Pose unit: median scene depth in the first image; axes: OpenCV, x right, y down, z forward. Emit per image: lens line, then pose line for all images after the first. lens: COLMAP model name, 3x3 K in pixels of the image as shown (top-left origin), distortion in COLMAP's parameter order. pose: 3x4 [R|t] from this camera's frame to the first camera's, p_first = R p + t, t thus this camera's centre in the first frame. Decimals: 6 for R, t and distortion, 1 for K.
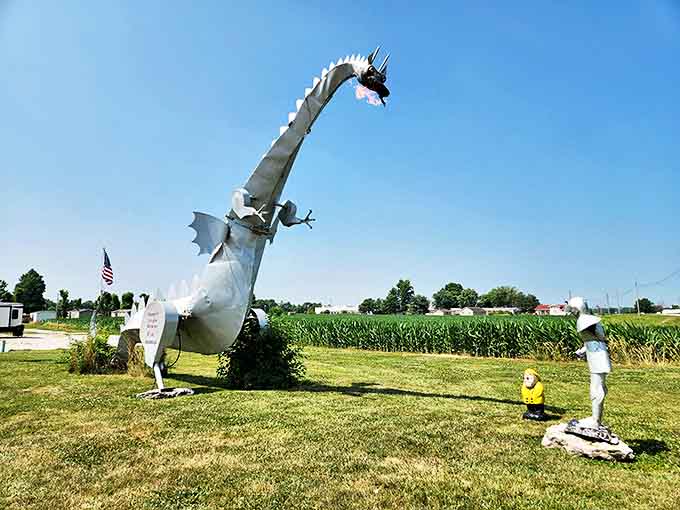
lens RADIAL K [[445.8, 0, 340.0], [0, 445.8, 255.0], [0, 0, 1]] dist [0.061626, -0.000302]
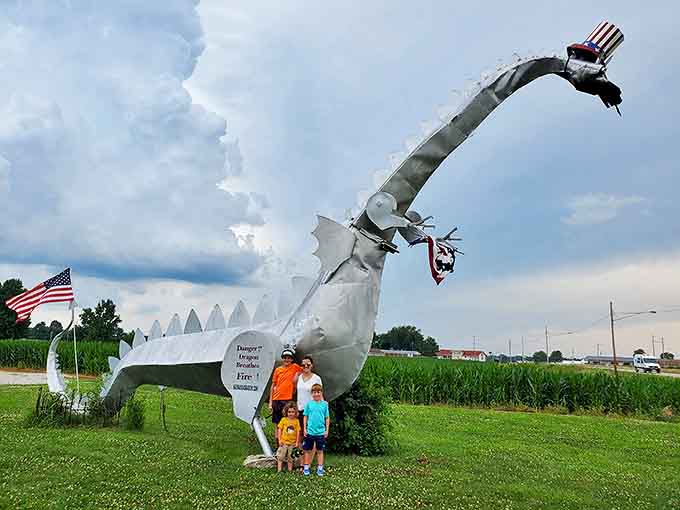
lens RADIAL K [[513.8, 0, 340.0], [0, 513.8, 255.0], [0, 0, 1]] dist [0.050772, -0.002695]
pose [[0.969347, 0.086373, 0.230013, -0.475804], [-0.073365, 0.995215, -0.064531, 0.023990], [-0.234486, 0.045678, 0.971046, 0.150936]]
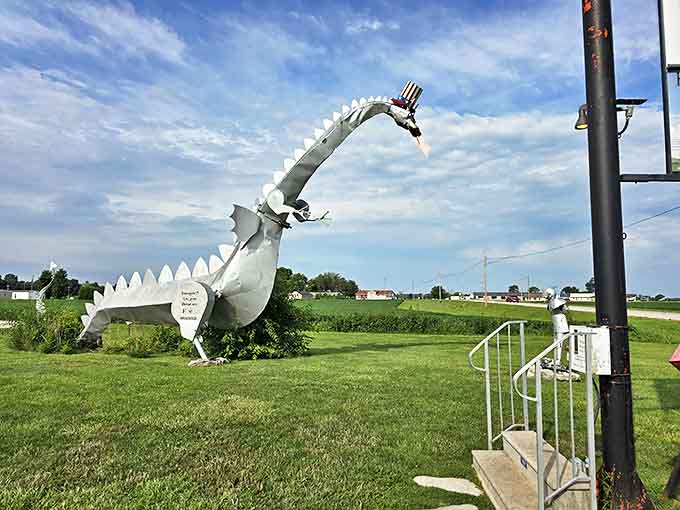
lens RADIAL K [[445.8, 0, 340.0], [0, 445.8, 255.0], [0, 0, 1]] dist [0.061626, -0.000302]
pose [[0.934378, 0.044128, 0.353541, -0.463476], [-0.056673, 0.998075, 0.025207, -0.011766], [-0.351748, -0.043589, 0.935079, -0.159445]]
